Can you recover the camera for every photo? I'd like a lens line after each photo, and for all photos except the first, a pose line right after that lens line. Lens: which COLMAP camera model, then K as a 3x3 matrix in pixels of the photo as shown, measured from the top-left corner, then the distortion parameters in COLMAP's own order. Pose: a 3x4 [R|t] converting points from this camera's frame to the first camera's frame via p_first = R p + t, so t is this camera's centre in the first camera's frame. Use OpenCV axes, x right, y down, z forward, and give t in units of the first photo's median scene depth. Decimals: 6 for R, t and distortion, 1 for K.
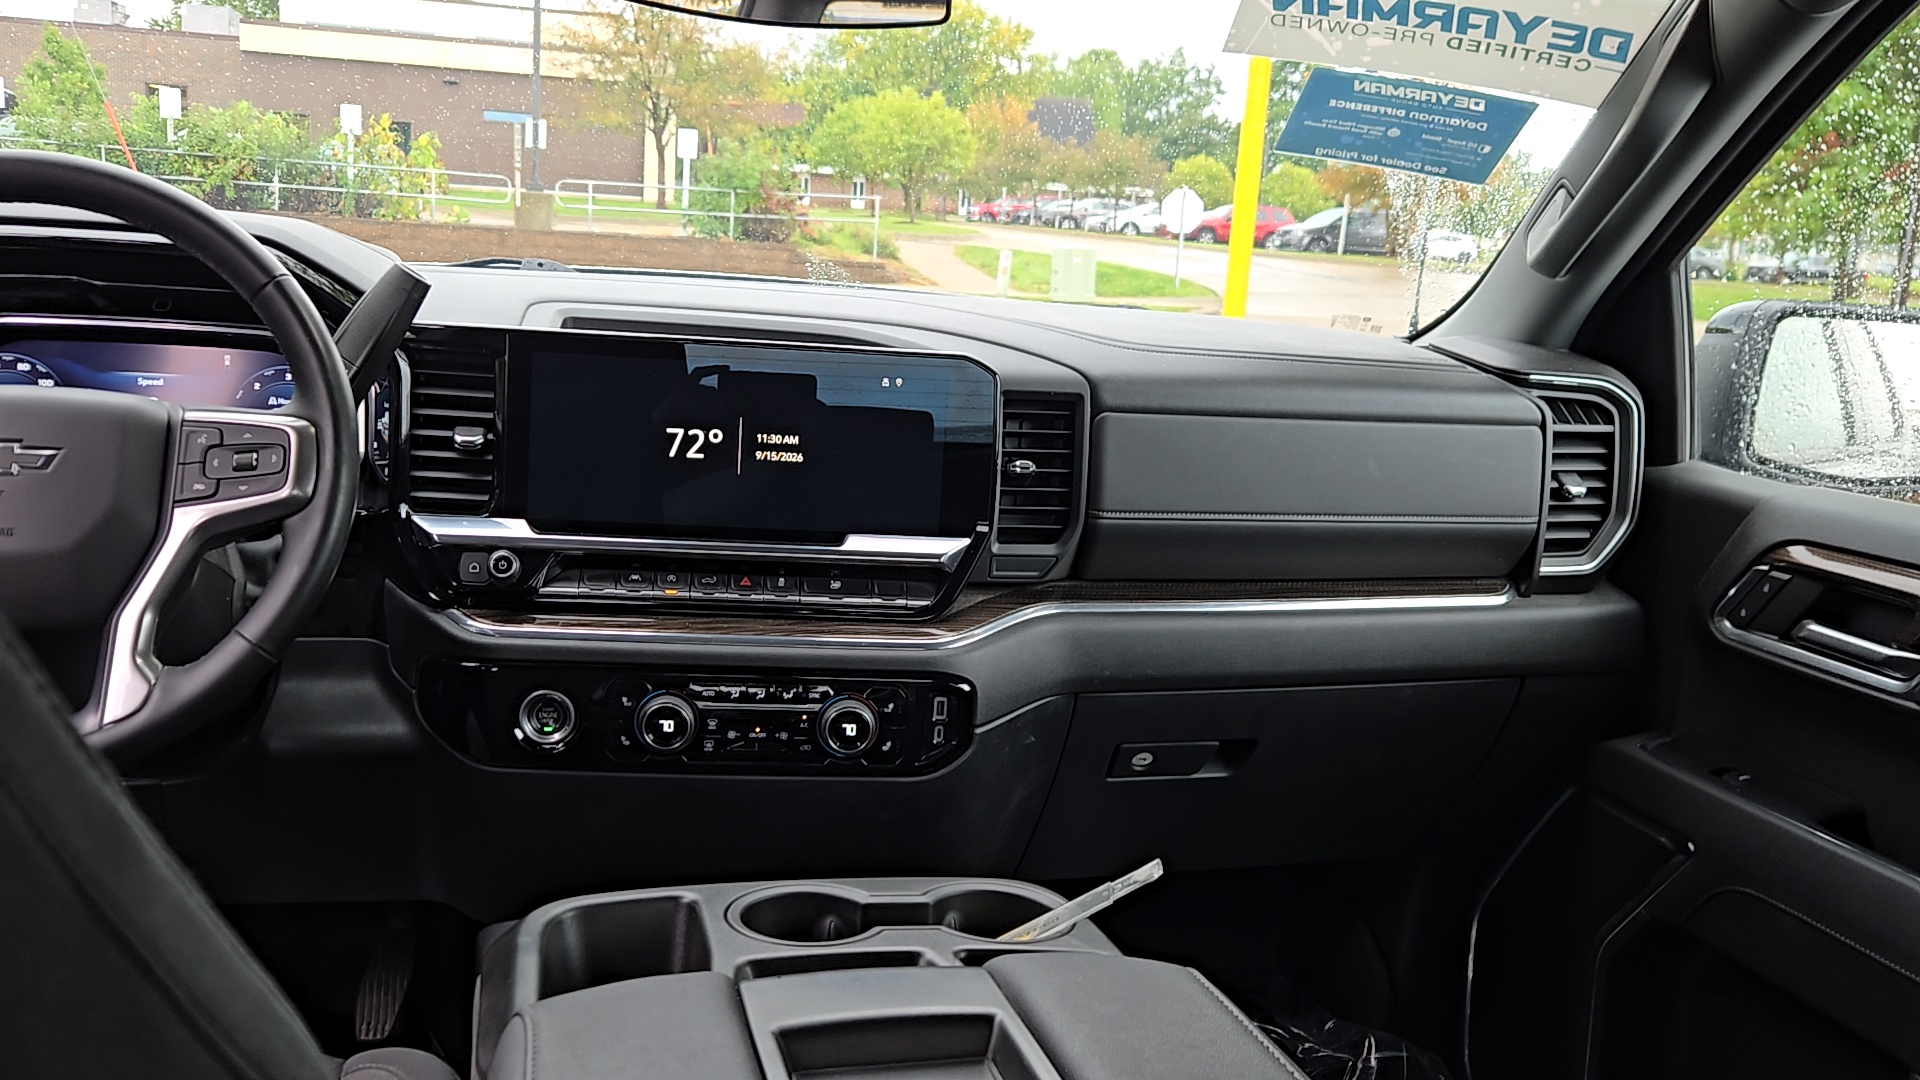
lens RADIAL K [[1586.8, 0, 960.0], [0, 1586.8, 540.0], [0, 0, 1]] dist [0.017068, -0.000960]
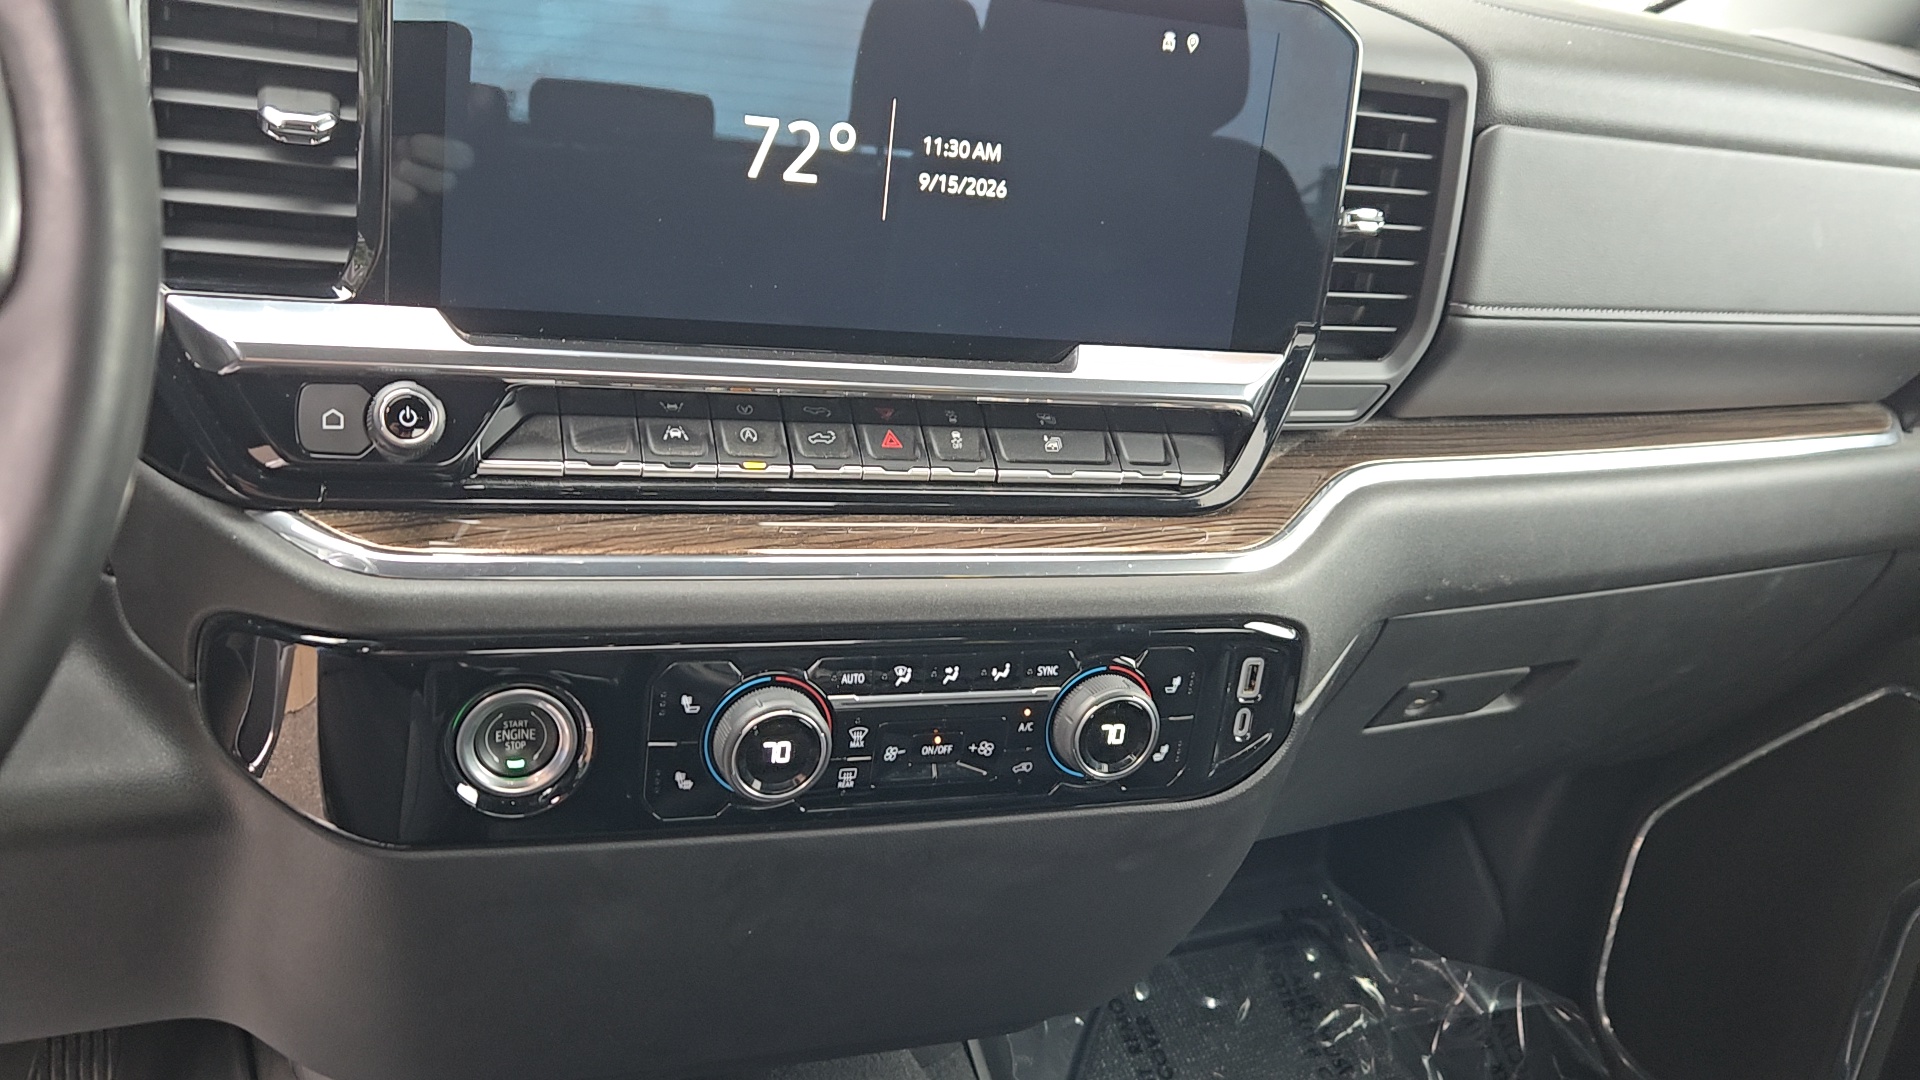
lens RADIAL K [[1586.8, 0, 960.0], [0, 1586.8, 540.0], [0, 0, 1]] dist [0.017068, -0.000960]
pose [[0.973423, -0.013260, 0.228629, -0.230729], [-0.026691, 0.984950, 0.170766, -0.028899], [-0.227453, -0.172330, 0.958419, 0.516004]]
